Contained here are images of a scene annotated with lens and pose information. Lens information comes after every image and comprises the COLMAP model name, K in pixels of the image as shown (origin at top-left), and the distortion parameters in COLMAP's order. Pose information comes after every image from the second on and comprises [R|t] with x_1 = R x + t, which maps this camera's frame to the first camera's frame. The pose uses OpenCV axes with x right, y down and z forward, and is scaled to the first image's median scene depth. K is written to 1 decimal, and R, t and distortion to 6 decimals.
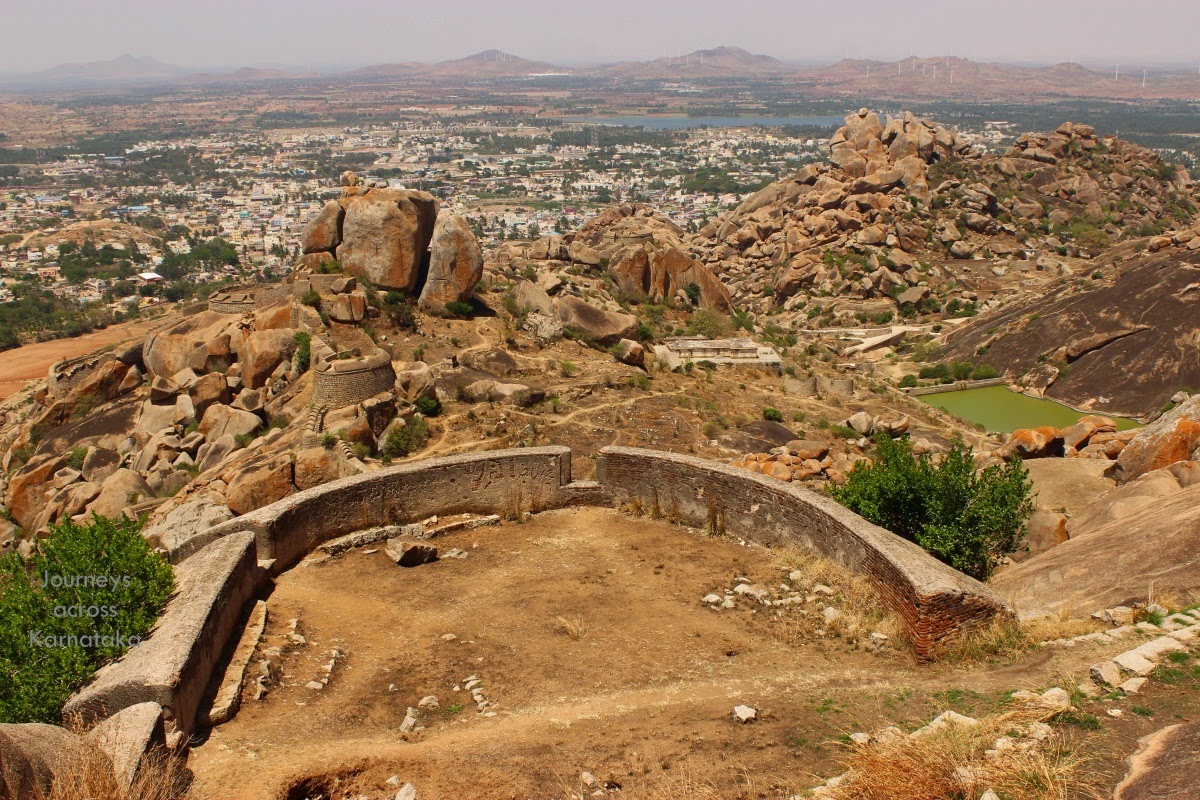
lens RADIAL K [[1116.1, 0, 621.5], [0, 1116.1, 400.5], [0, 0, 1]] dist [-0.121063, 0.121543]
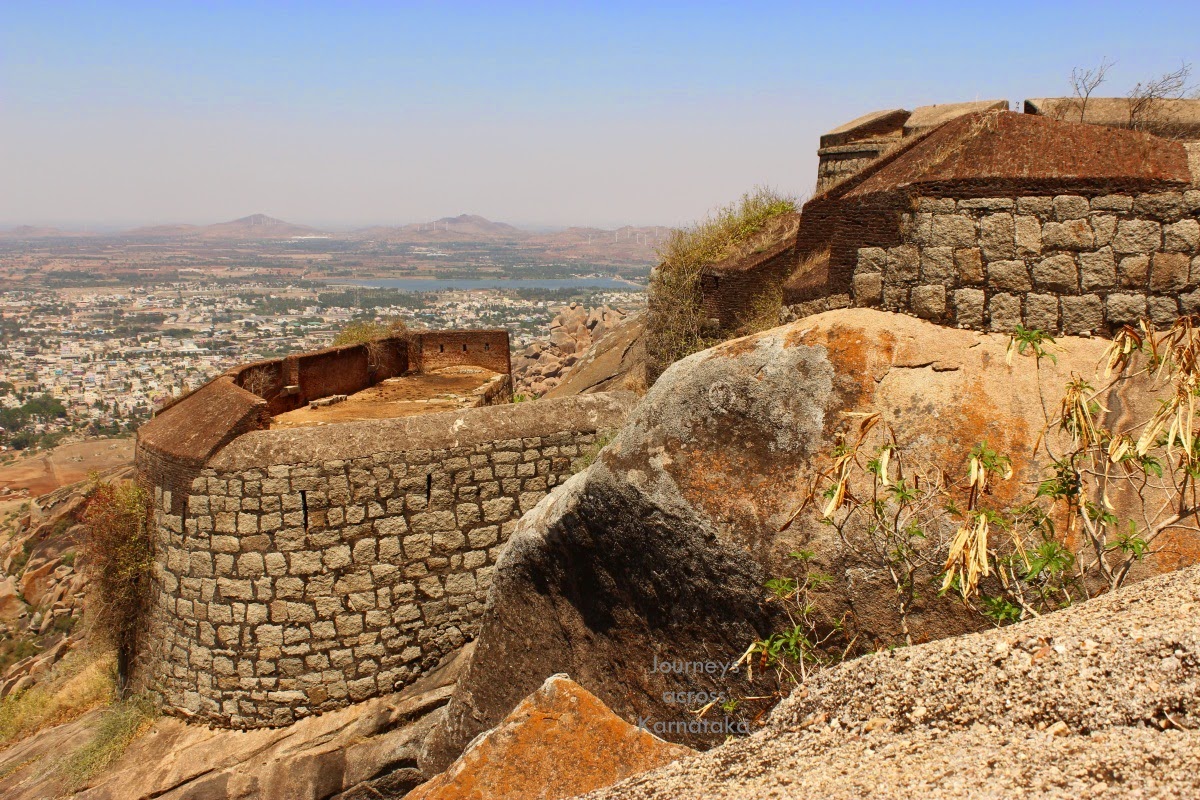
lens RADIAL K [[1116.1, 0, 621.5], [0, 1116.1, 400.5], [0, 0, 1]] dist [-0.121063, 0.121543]
pose [[0.973374, -0.006747, 0.229123, -0.031028], [0.033253, 0.993149, -0.112022, 0.010135], [-0.226797, 0.116658, 0.966930, -0.258540]]
